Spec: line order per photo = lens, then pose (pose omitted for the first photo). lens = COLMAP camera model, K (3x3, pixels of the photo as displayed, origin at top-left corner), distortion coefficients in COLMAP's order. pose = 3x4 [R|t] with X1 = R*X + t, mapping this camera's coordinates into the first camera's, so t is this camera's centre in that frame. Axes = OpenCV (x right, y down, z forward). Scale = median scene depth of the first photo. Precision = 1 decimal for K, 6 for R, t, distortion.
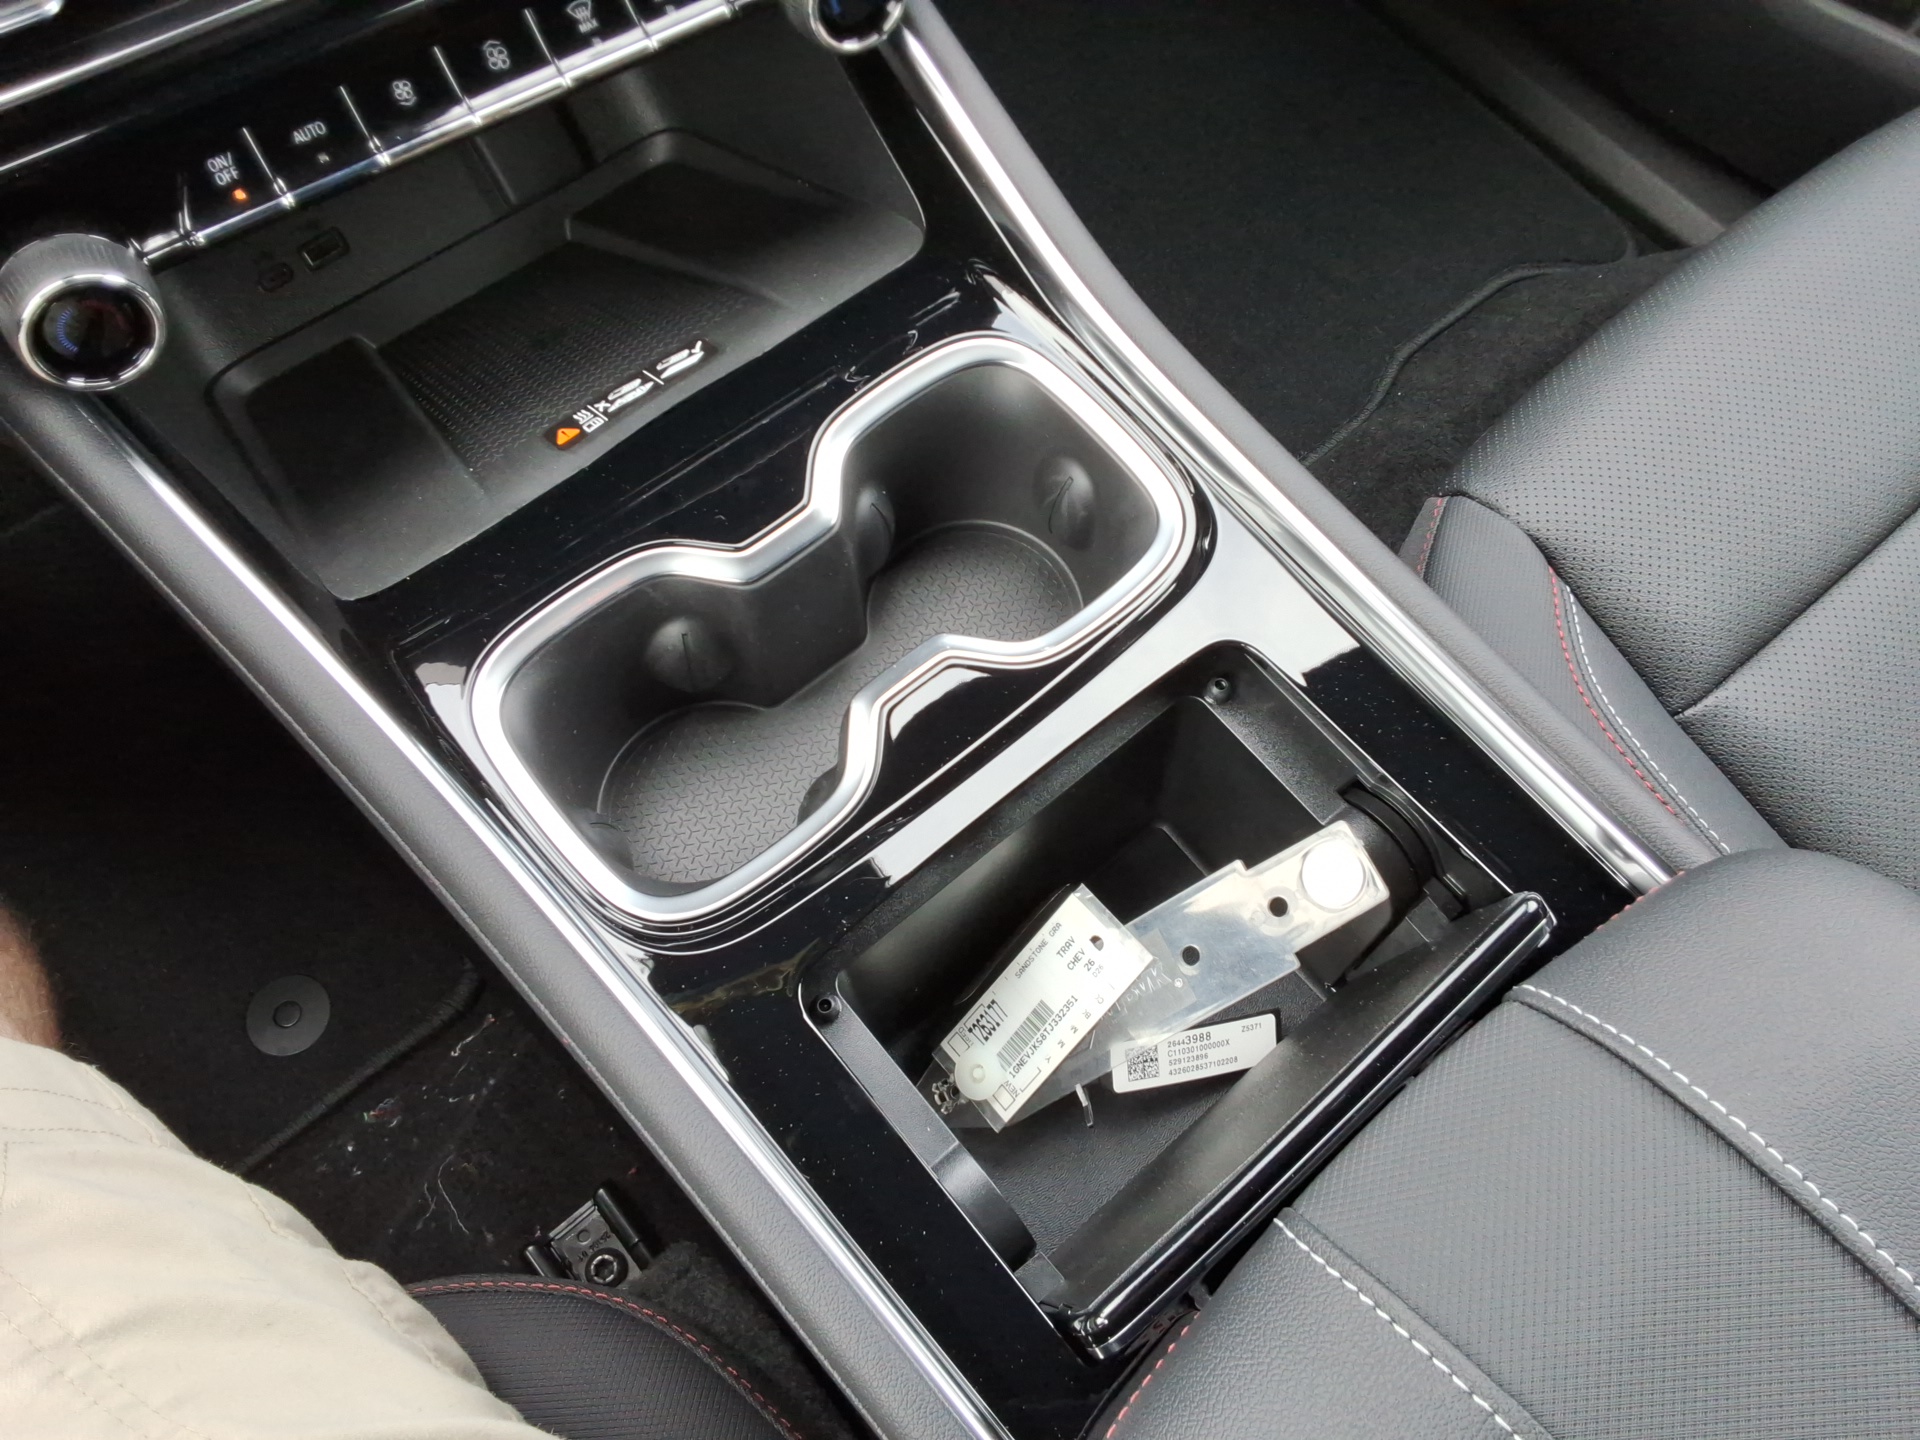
lens RADIAL K [[1545.5, 0, 973.7], [0, 1545.5, 696.6], [0, 0, 1]] dist [0.123046, -0.197749]
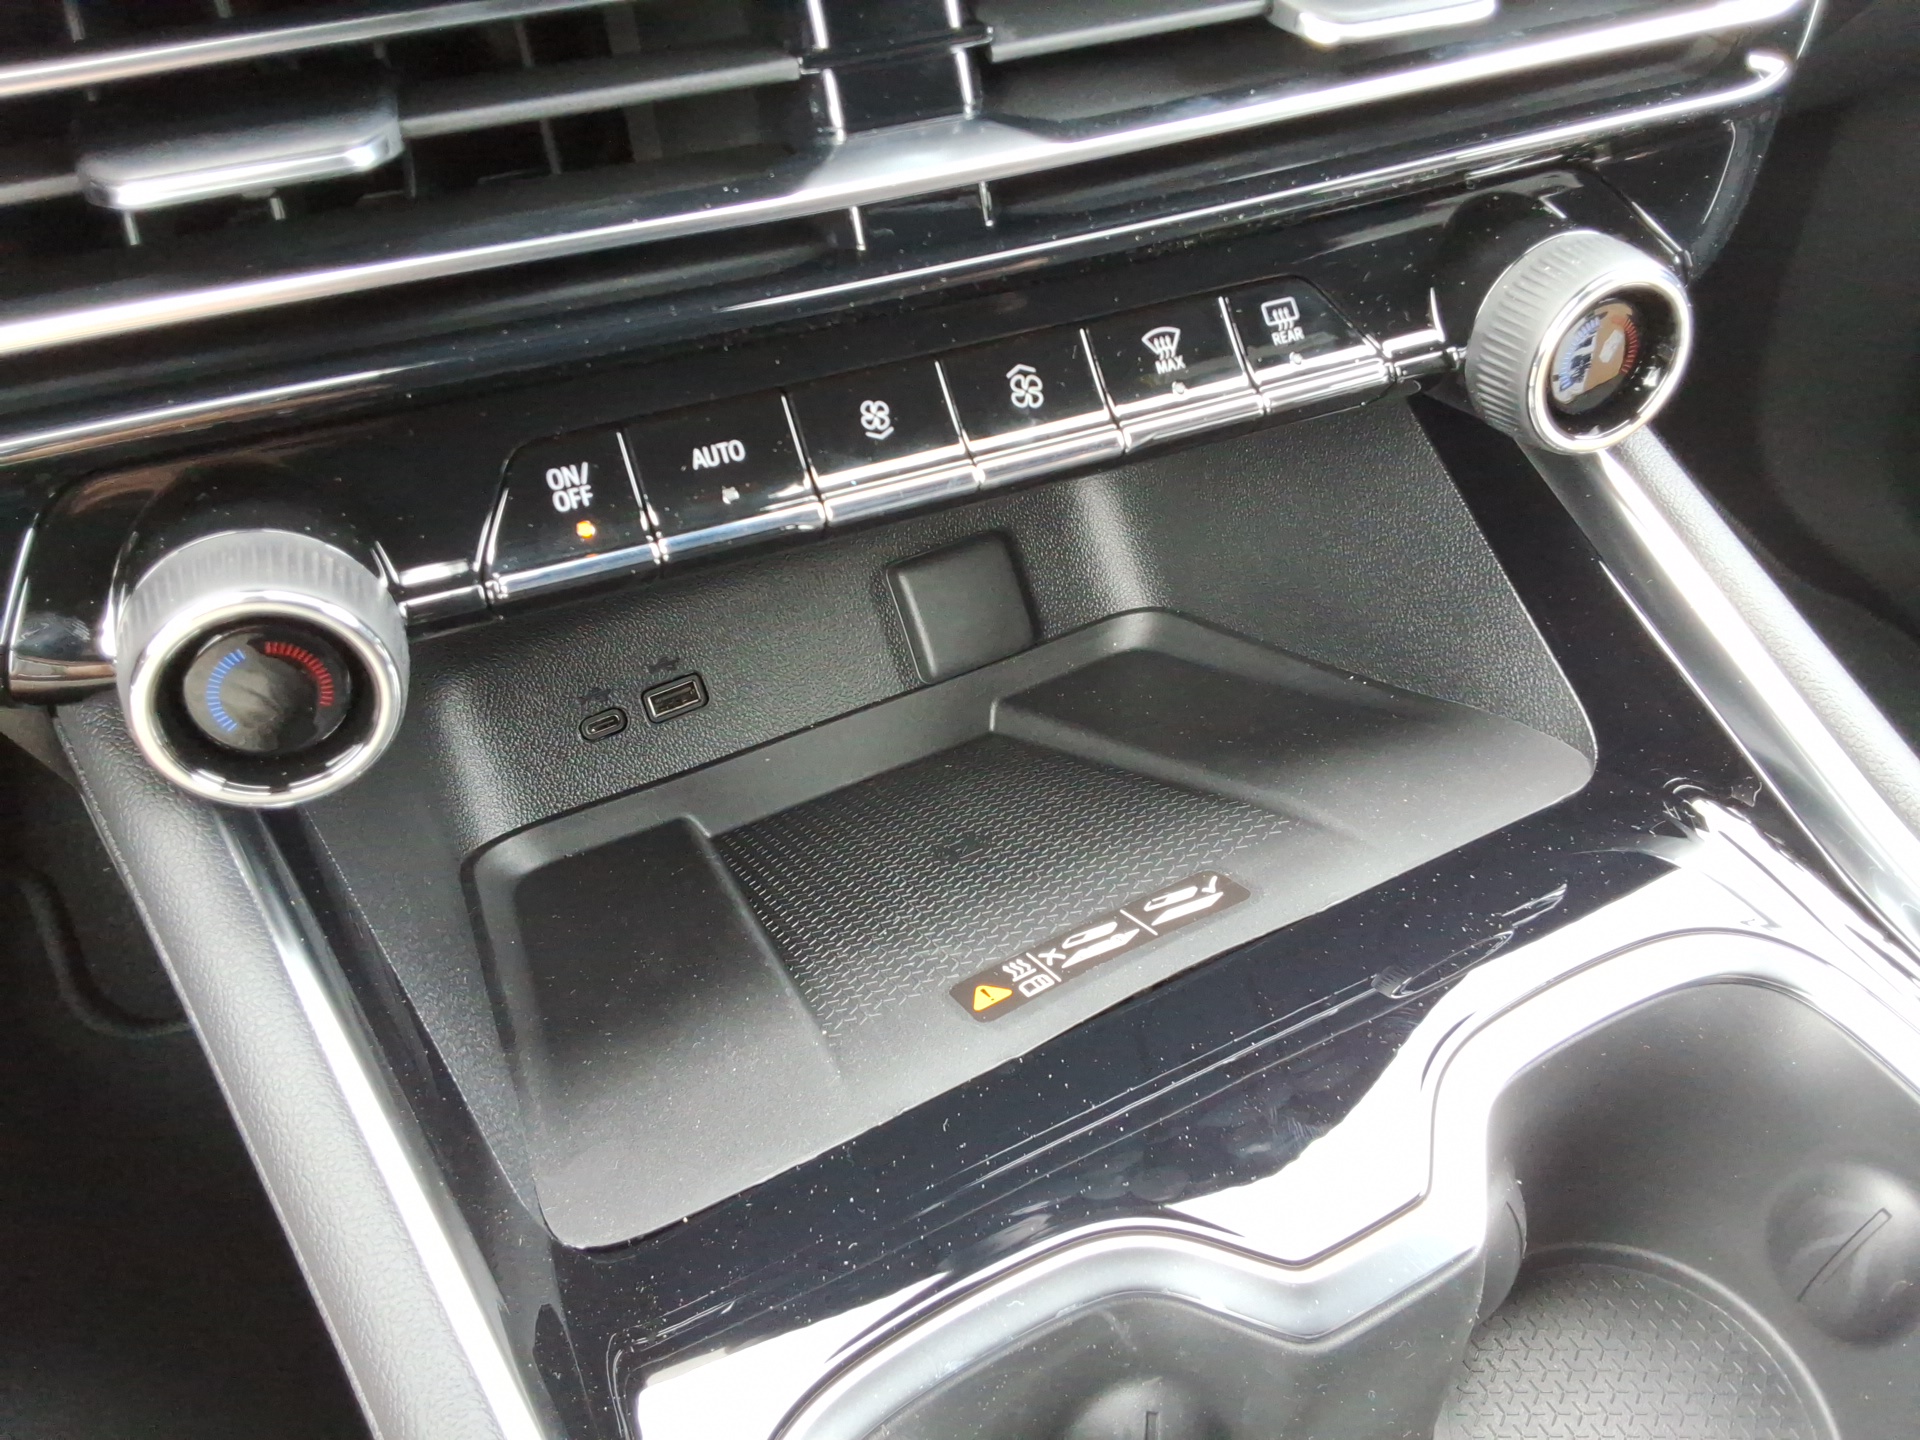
lens RADIAL K [[1545.5, 0, 973.7], [0, 1545.5, 696.6], [0, 0, 1]] dist [0.123046, -0.197749]
pose [[0.977875, 0.109488, -0.178247, -0.173477], [-0.167551, 0.920105, -0.354025, -0.062401], [0.125245, 0.376058, 0.918093, 0.413580]]
